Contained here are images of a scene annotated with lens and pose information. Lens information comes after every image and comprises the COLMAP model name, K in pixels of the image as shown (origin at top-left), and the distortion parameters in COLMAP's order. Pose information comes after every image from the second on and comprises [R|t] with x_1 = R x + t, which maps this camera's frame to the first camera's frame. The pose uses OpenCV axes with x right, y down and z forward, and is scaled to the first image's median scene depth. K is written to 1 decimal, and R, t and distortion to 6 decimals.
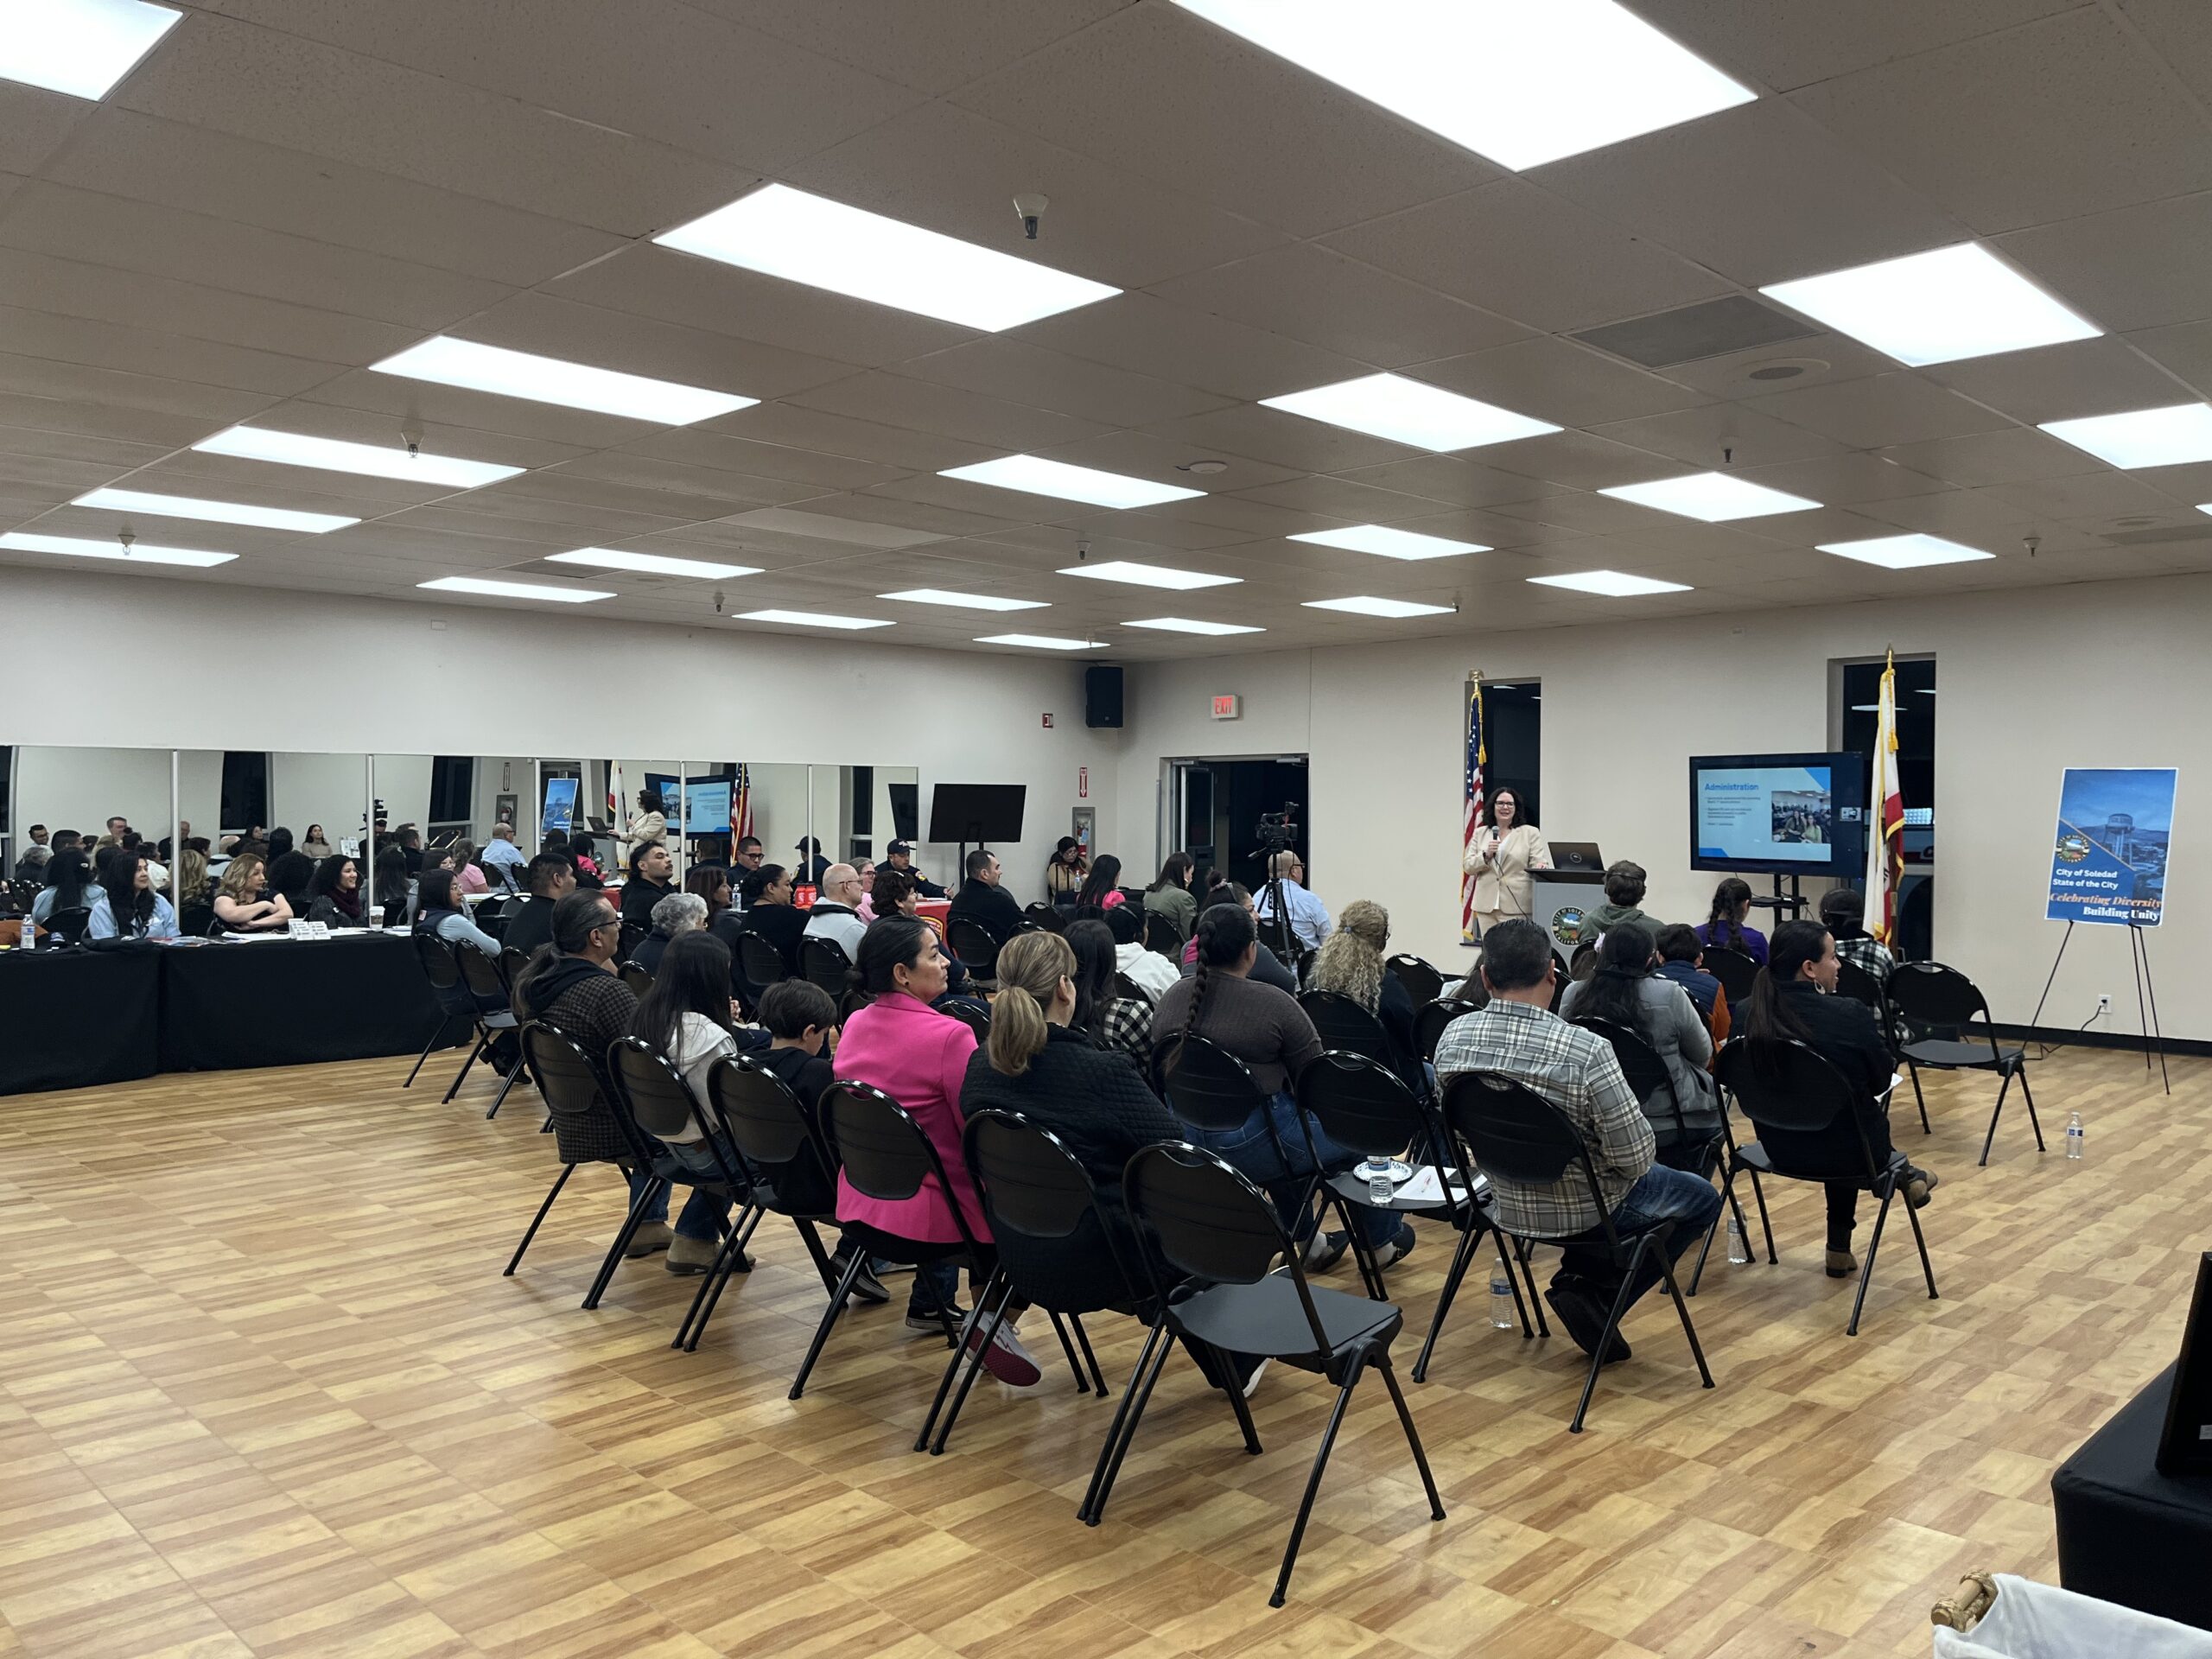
lens RADIAL K [[1692.7, 0, 1108.8], [0, 1692.7, 825.7], [0, 0, 1]] dist [-0.002276, -0.000754]
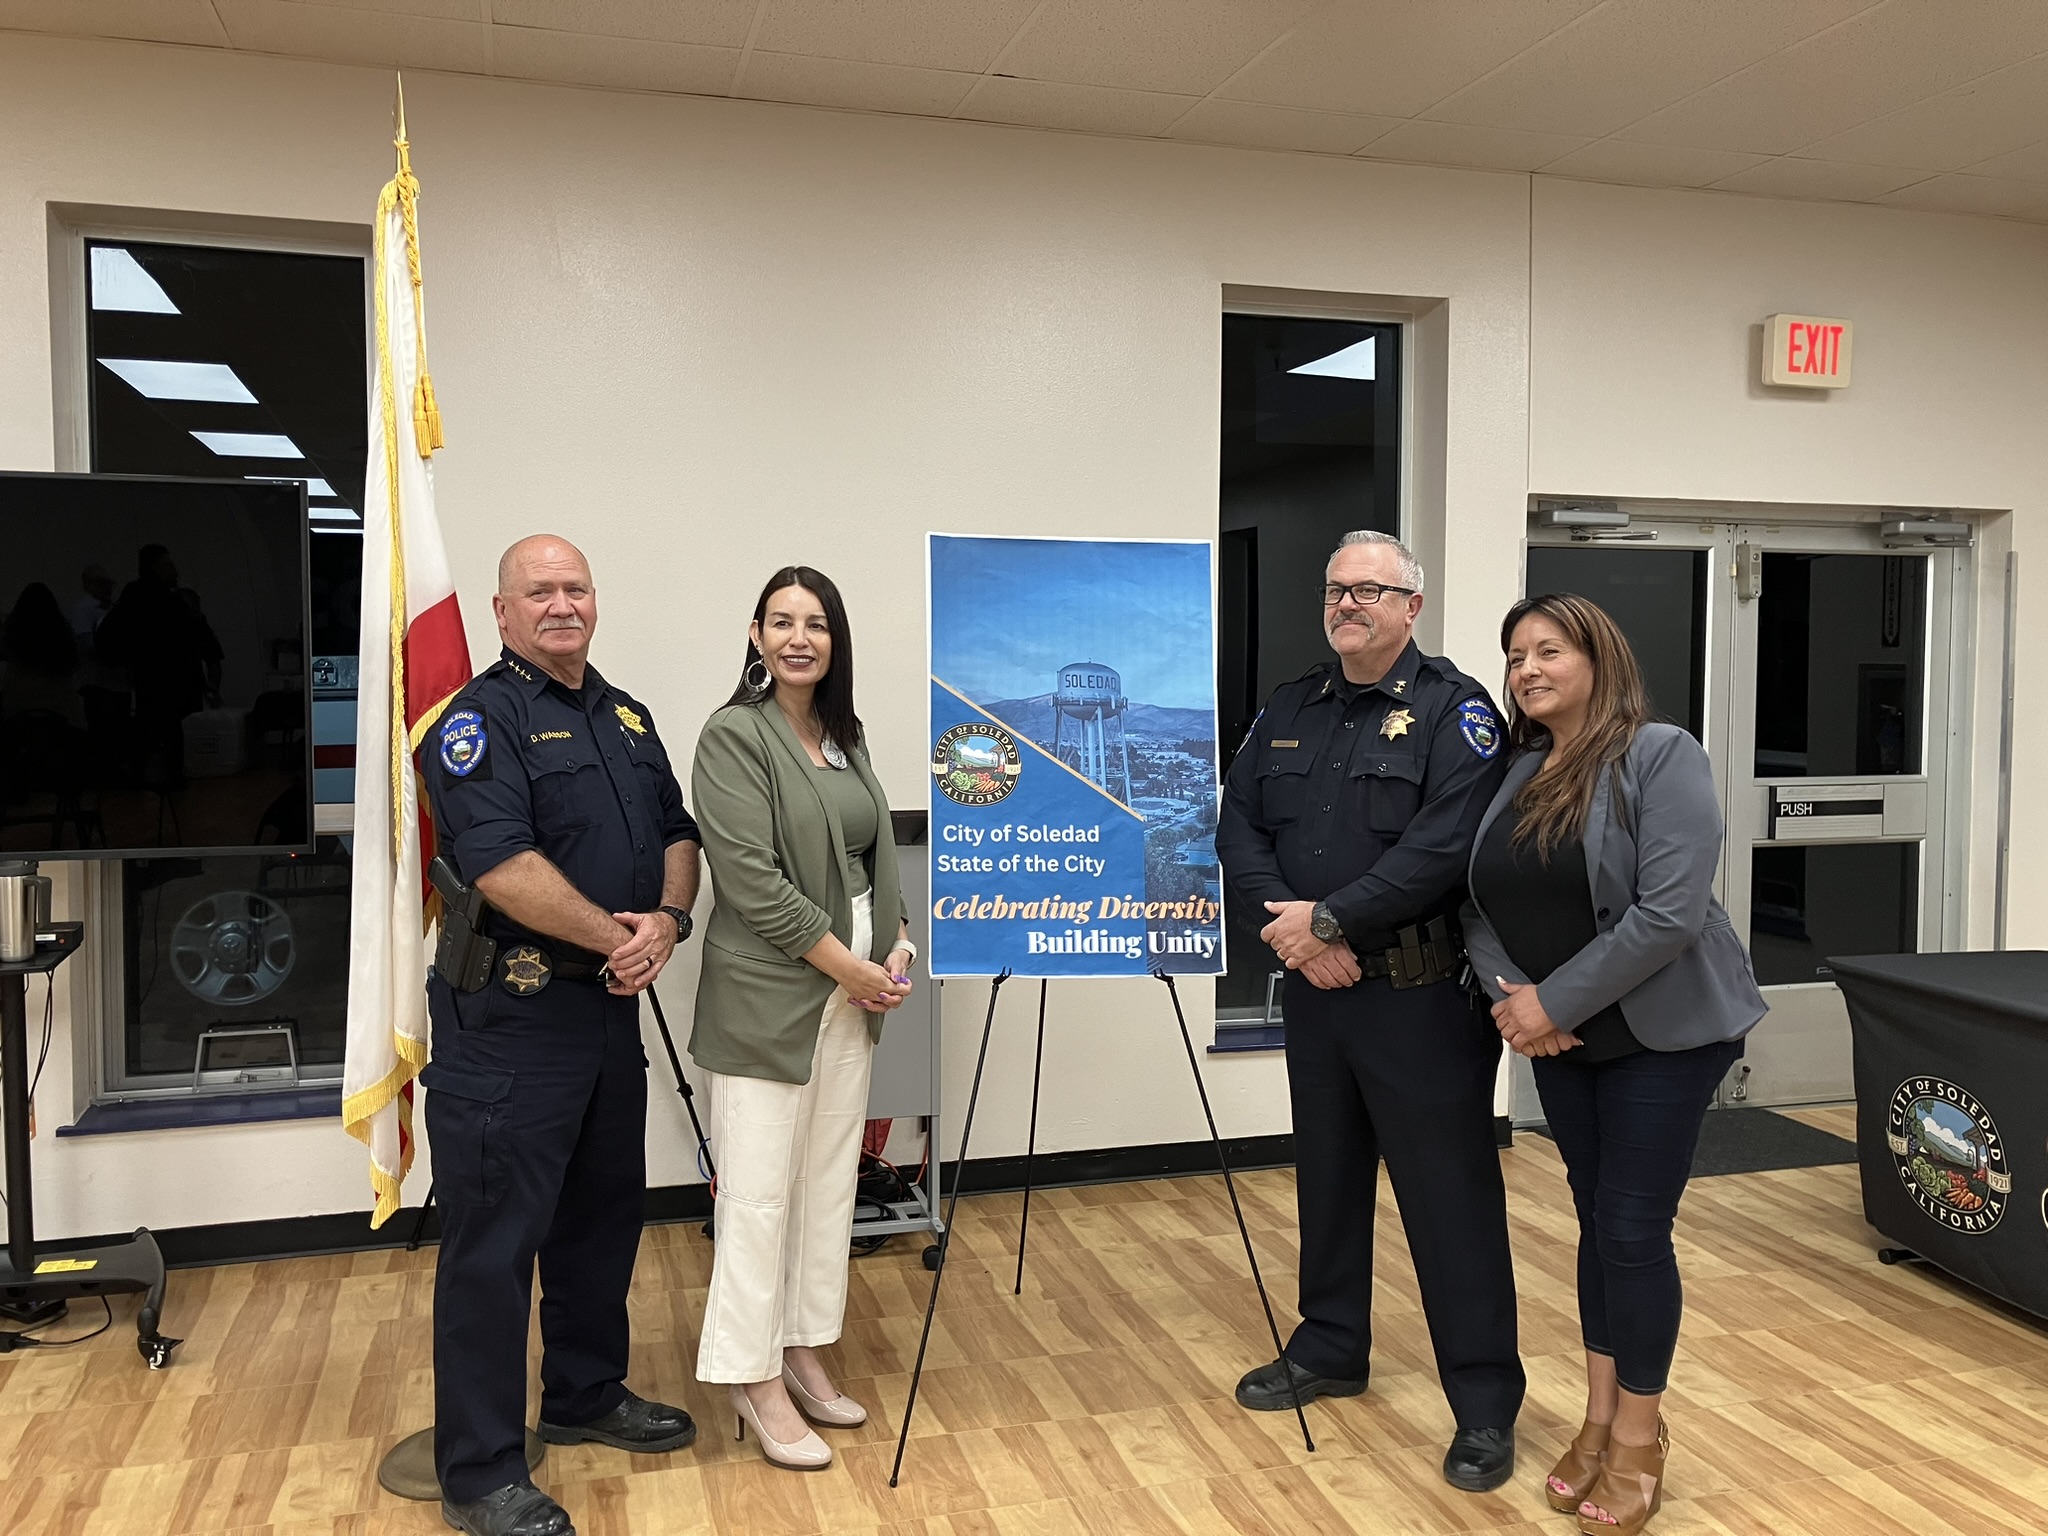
lens RADIAL K [[1676.7, 0, 1026.7], [0, 1676.7, 763.0], [0, 0, 1]] dist [0.012199, 0.002587]
pose [[0.474515, -0.053518, 0.878619, 0.276435], [0.004949, 0.998296, 0.058135, -0.006656], [-0.880234, -0.023237, 0.473971, 0.839374]]
